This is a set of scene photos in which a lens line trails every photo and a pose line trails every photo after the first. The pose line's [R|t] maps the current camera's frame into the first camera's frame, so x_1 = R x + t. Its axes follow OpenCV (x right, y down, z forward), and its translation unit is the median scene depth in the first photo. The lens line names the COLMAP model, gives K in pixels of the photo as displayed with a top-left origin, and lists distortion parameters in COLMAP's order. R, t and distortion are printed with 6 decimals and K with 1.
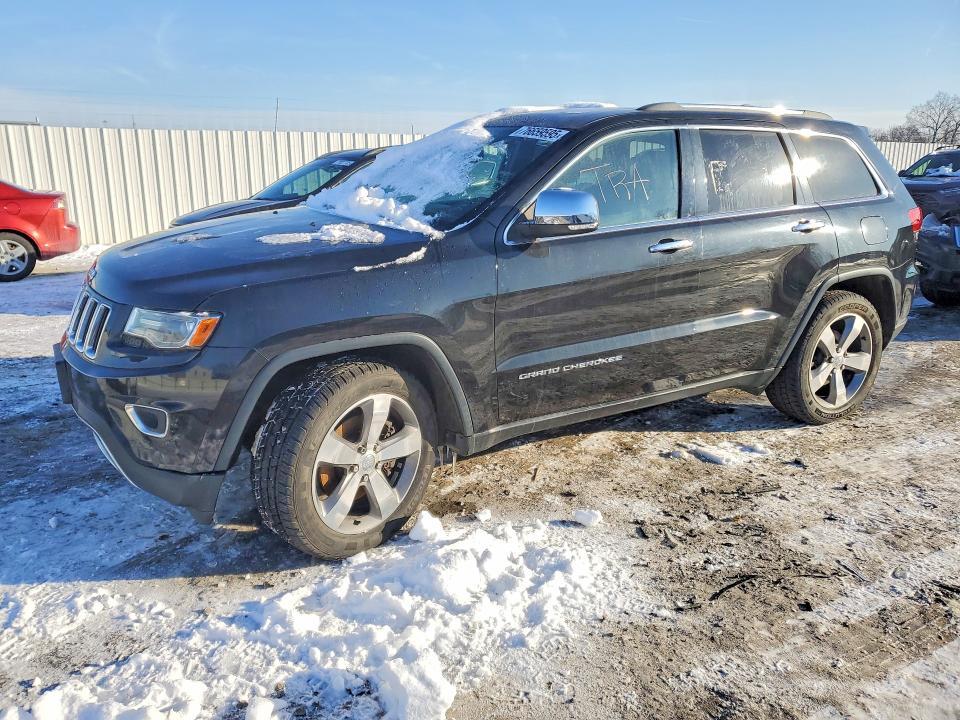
lens RADIAL K [[730.1, 0, 475.8], [0, 730.1, 358.8], [0, 0, 1]] dist [0.025036, -0.000767]
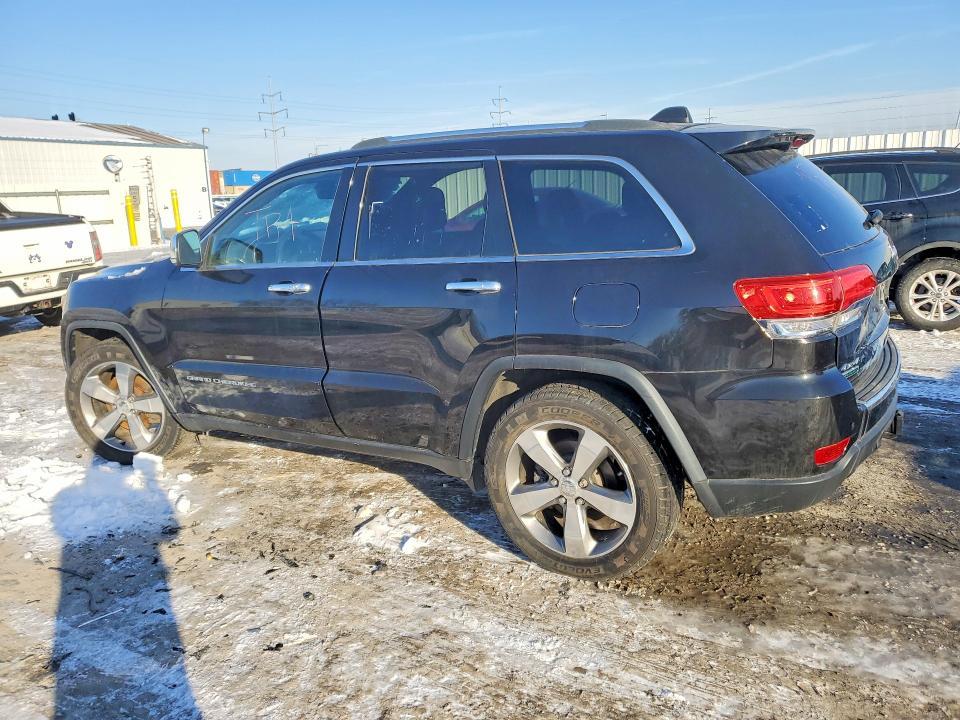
lens RADIAL K [[730.1, 0, 475.8], [0, 730.1, 358.8], [0, 0, 1]] dist [0.025036, -0.000767]
pose [[0.470778, 0.174579, -0.864806, 1.047638], [-0.186850, 0.977720, 0.095657, -0.164907], [0.862238, 0.116556, 0.492909, 0.609046]]
